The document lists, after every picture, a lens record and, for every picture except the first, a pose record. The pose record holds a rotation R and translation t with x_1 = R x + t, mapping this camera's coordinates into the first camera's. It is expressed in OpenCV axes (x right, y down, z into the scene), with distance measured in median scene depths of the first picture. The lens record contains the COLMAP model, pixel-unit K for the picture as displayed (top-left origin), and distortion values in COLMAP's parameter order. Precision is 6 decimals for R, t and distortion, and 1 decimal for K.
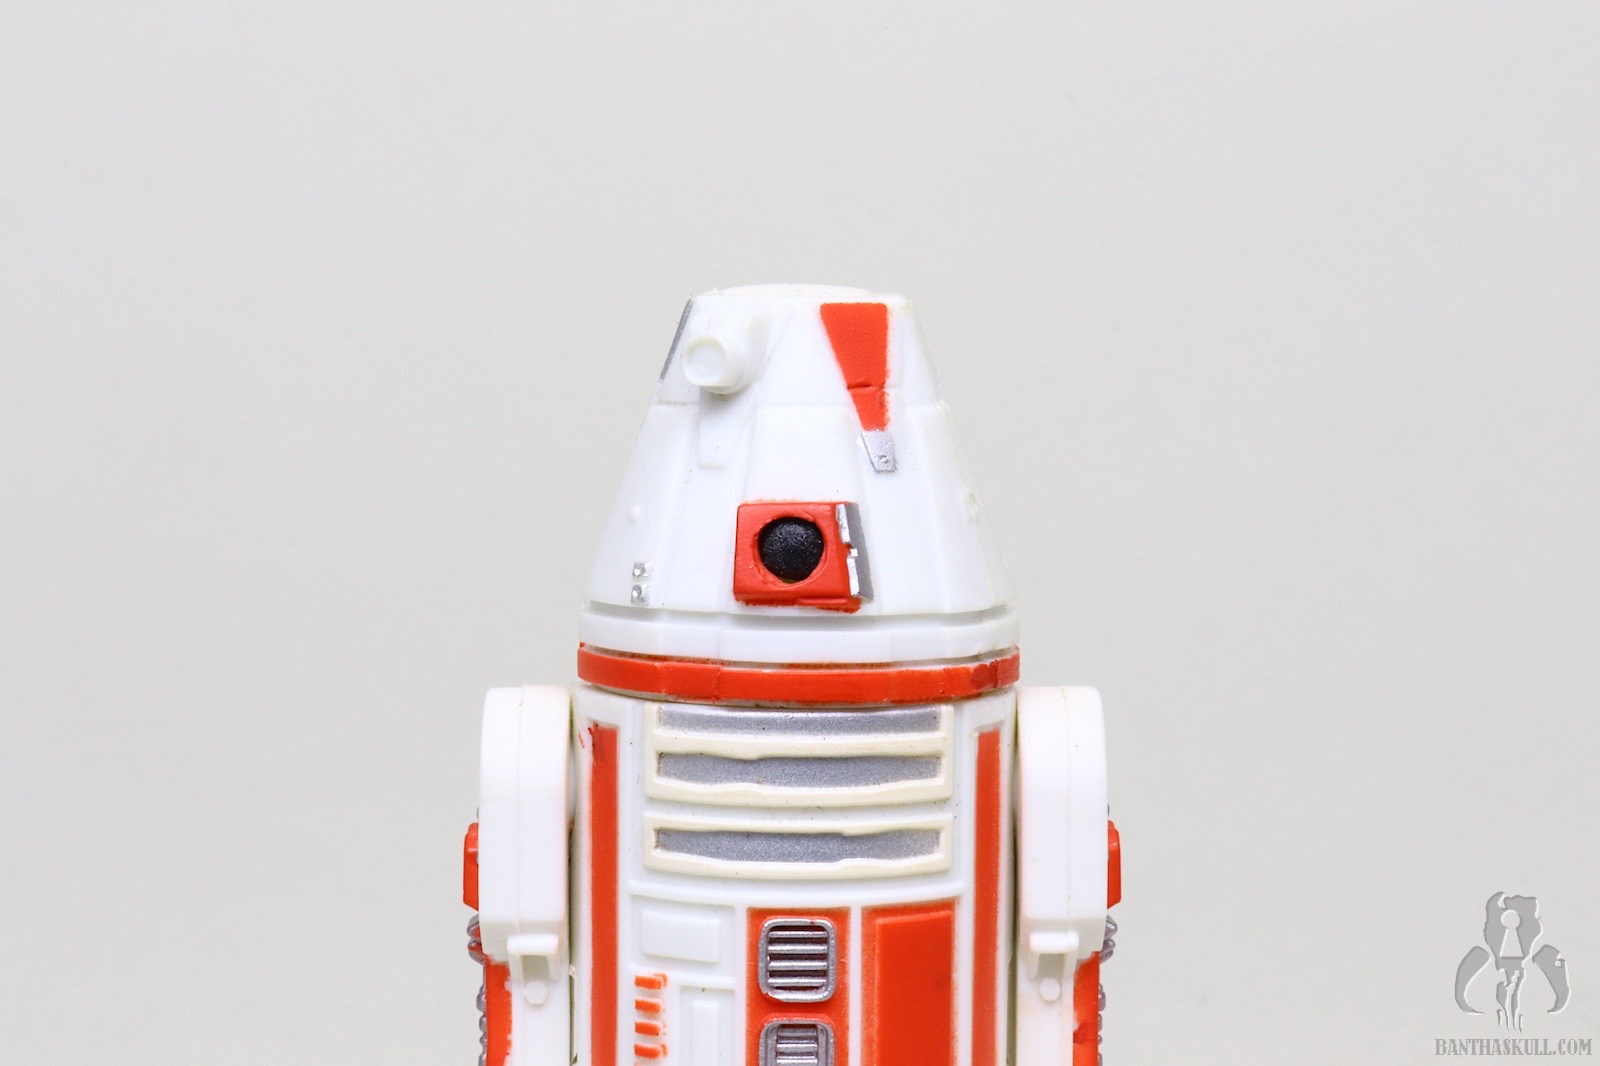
lens RADIAL K [[4103.7, 0, 801.4], [0, 4103.7, 532.9], [0, 0, 1]] dist [-0.125458, 0.000000]
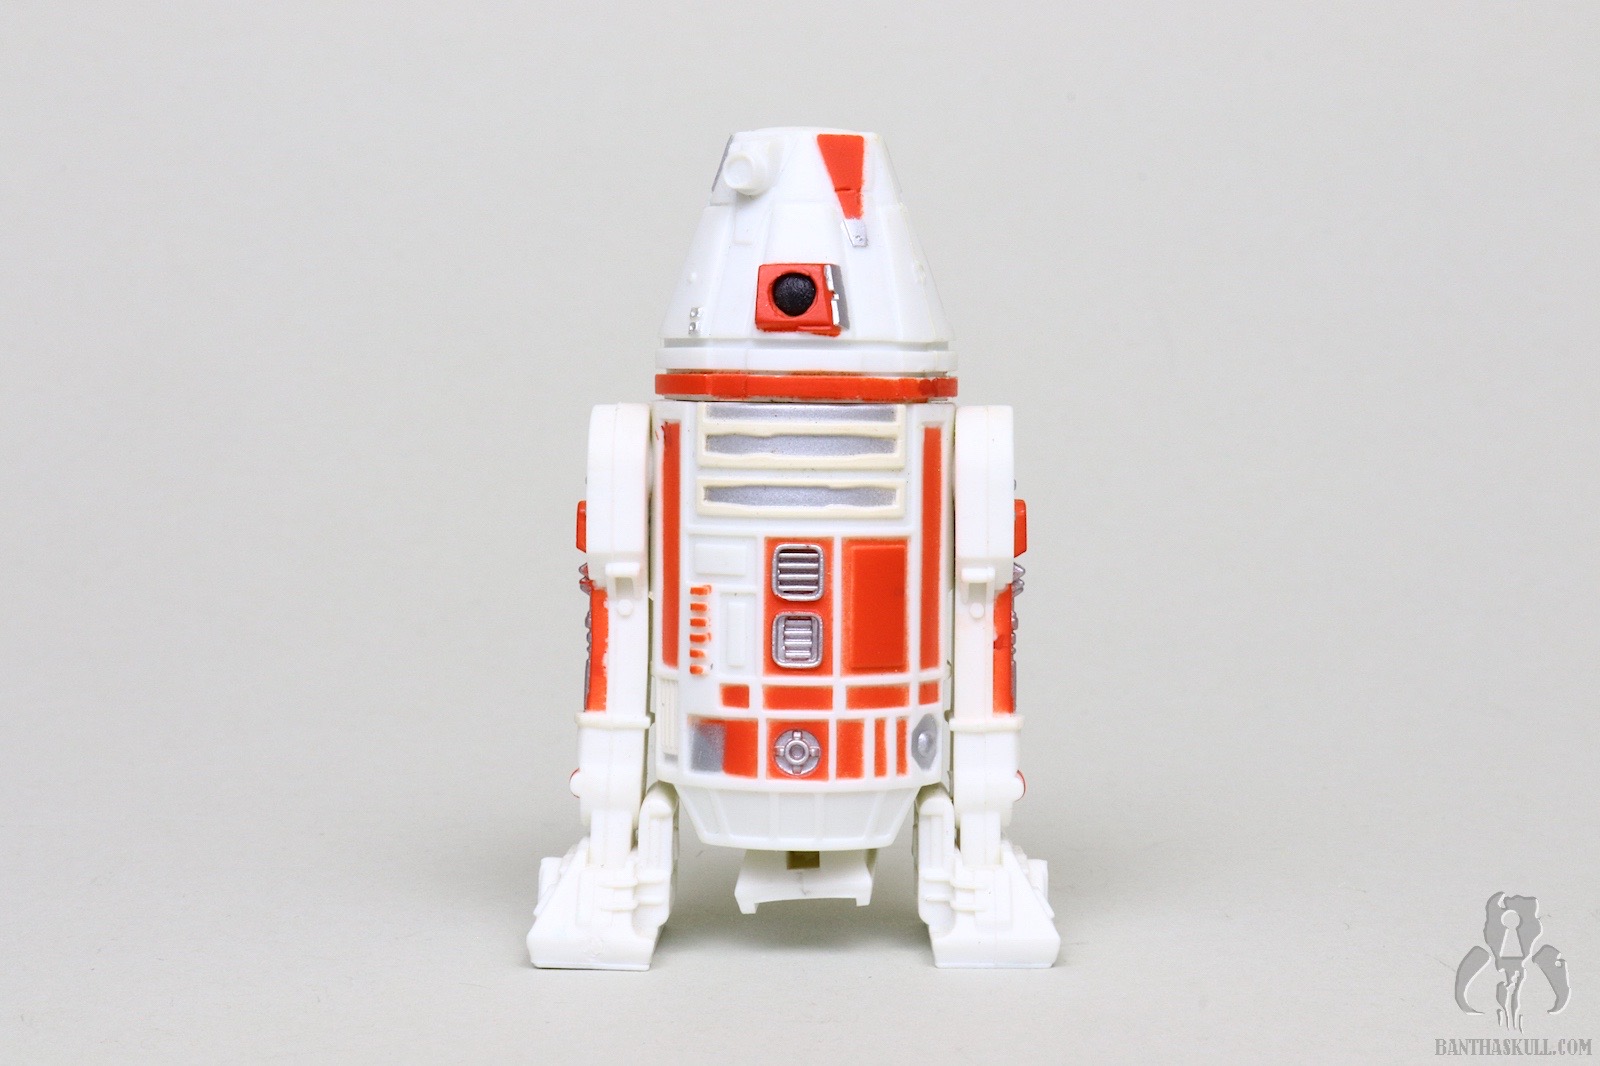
lens RADIAL K [[4103.7, 0, 796.4], [0, 4103.7, 539.1], [0, 0, 1]] dist [-0.125458, 0.000000]
pose [[0.999263, 0.004037, -0.038163, 0.054165], [-0.004444, 0.999934, -0.010595, 0.106088], [0.038117, 0.010756, 0.999215, -0.479721]]
